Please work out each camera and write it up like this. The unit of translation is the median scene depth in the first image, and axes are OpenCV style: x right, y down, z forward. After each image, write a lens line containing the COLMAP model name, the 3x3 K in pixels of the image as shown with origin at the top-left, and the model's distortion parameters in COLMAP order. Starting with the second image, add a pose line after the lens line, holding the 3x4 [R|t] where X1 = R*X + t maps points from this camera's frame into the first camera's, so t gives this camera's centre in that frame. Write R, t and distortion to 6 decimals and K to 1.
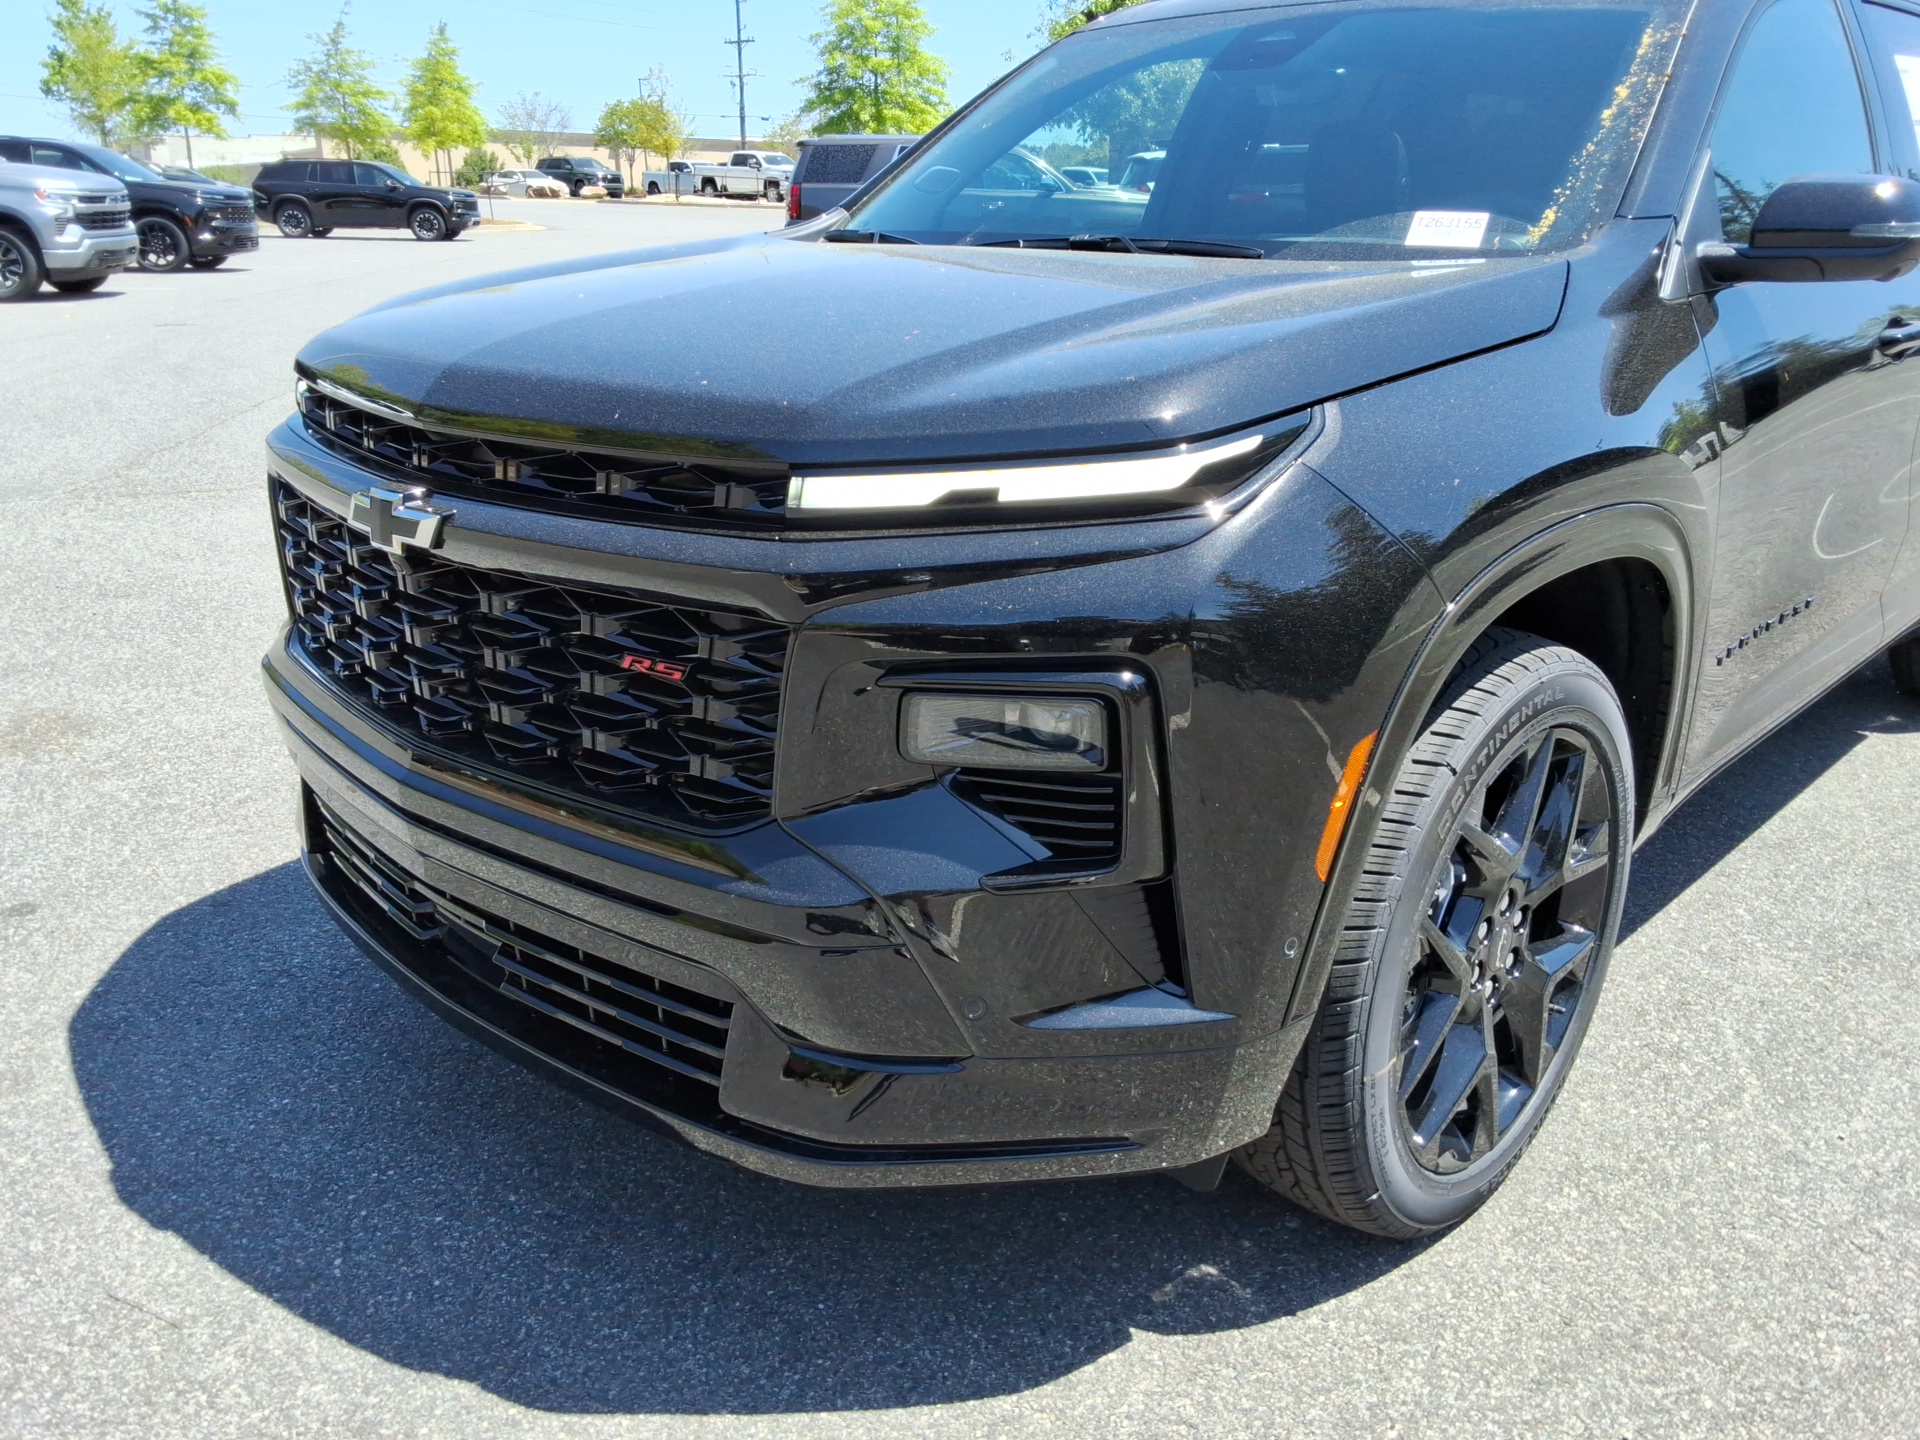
lens RADIAL K [[1520.7, 0, 964.9], [0, 1520.7, 678.0], [0, 0, 1]] dist [0.092234, -0.136200]
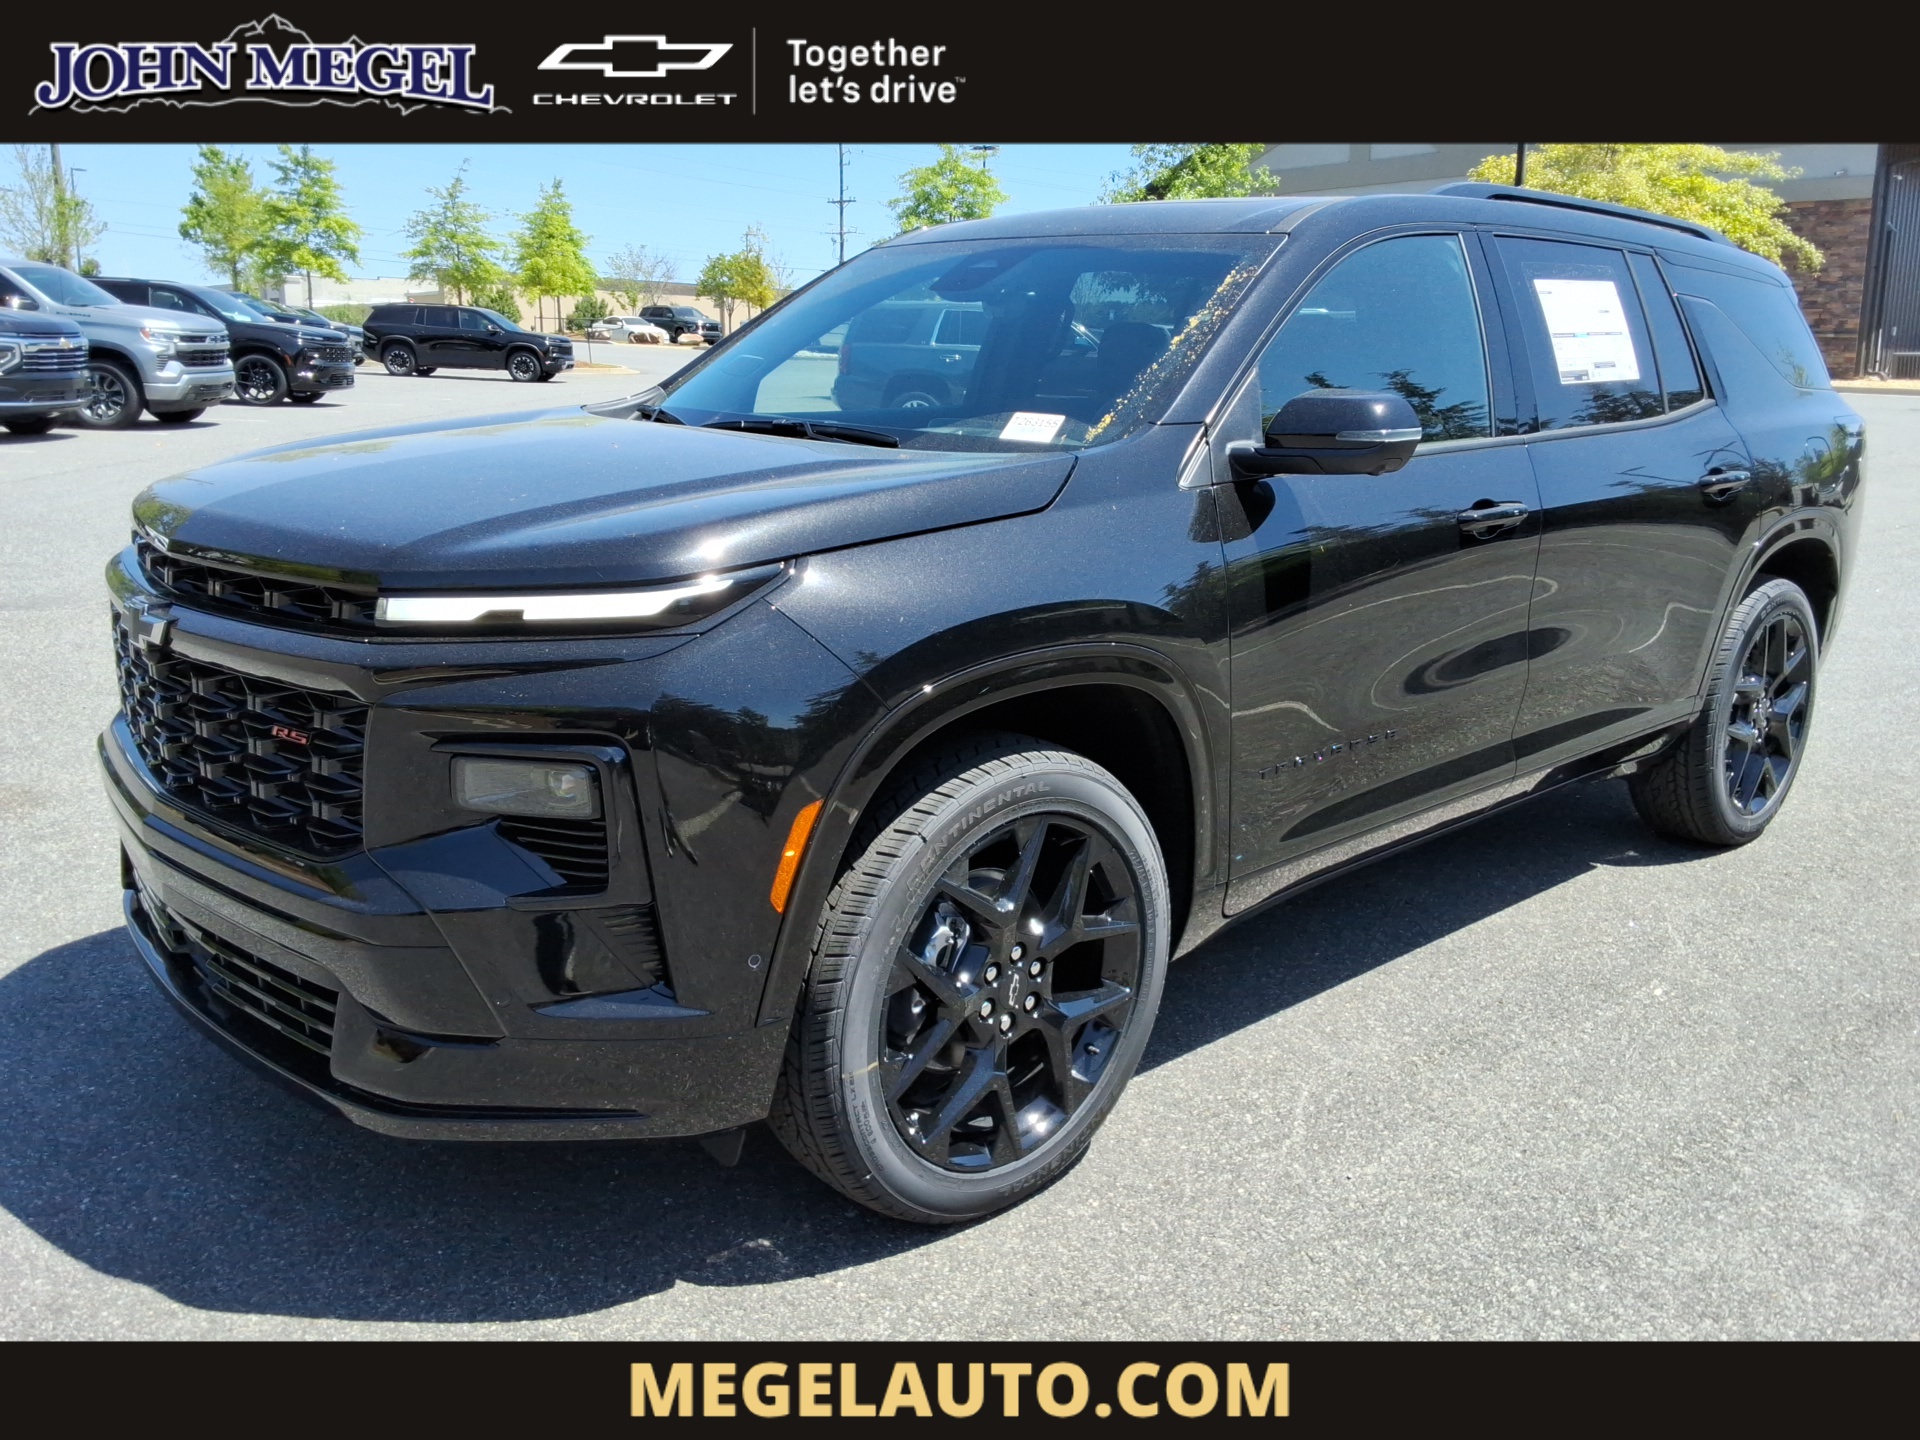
lens RADIAL K [[1522.9, 0, 995.3], [0, 1522.9, 696.3], [0, 0, 1]] dist [0.133953, -0.214284]
pose [[0.998141, 0.033563, -0.050866, 0.164398], [-0.037500, 0.996207, -0.078522, 0.014655], [0.048037, 0.080284, 0.995614, -0.113681]]
